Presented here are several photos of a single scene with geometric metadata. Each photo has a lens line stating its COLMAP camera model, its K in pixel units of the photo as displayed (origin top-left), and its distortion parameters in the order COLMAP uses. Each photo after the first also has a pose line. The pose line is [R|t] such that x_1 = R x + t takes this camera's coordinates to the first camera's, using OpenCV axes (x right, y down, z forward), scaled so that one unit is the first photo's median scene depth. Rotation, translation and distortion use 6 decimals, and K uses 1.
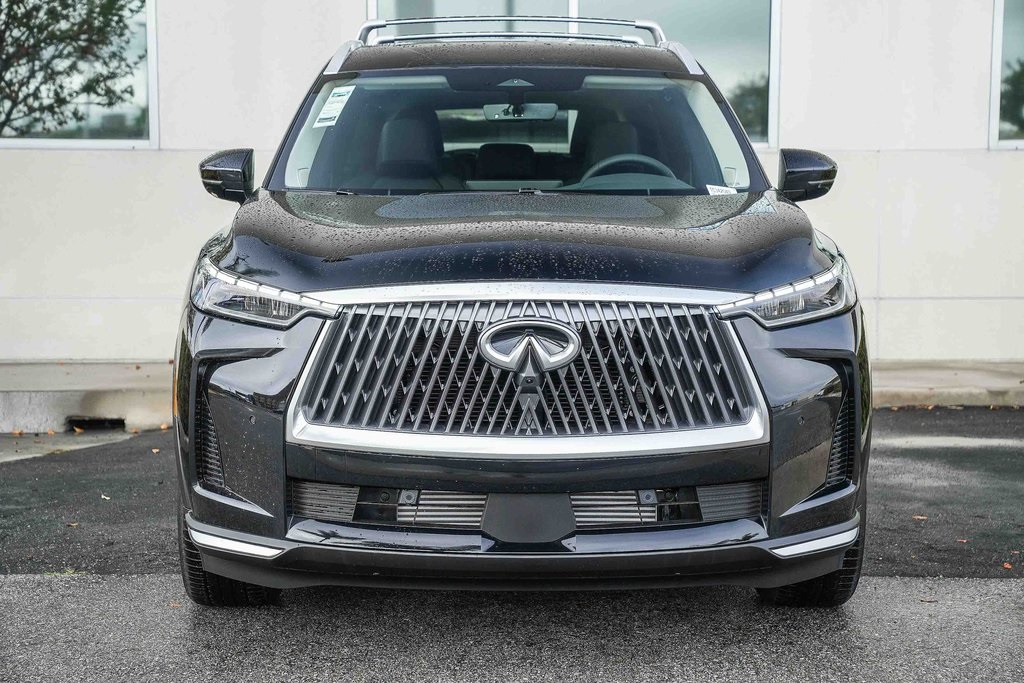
lens RADIAL K [[2004.1, 0, 512.0], [0, 2004.1, 341.5], [0, 0, 1]] dist [0.224910, 0.537362]
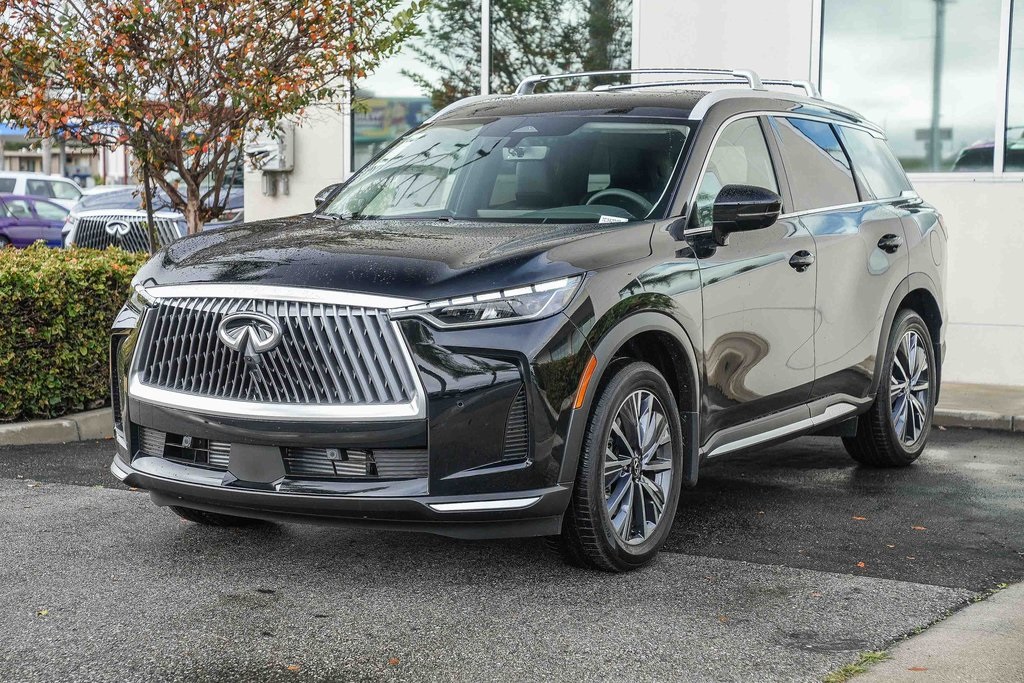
lens RADIAL K [[2004.1, 0, 512.0], [0, 2004.1, 341.5], [0, 0, 1]] dist [0.224910, 0.537362]
pose [[0.863572, 0.047417, -0.501992, 0.814538], [-0.053219, 0.998579, 0.002772, -0.005057], [0.501410, 0.024322, 0.864868, -0.066092]]
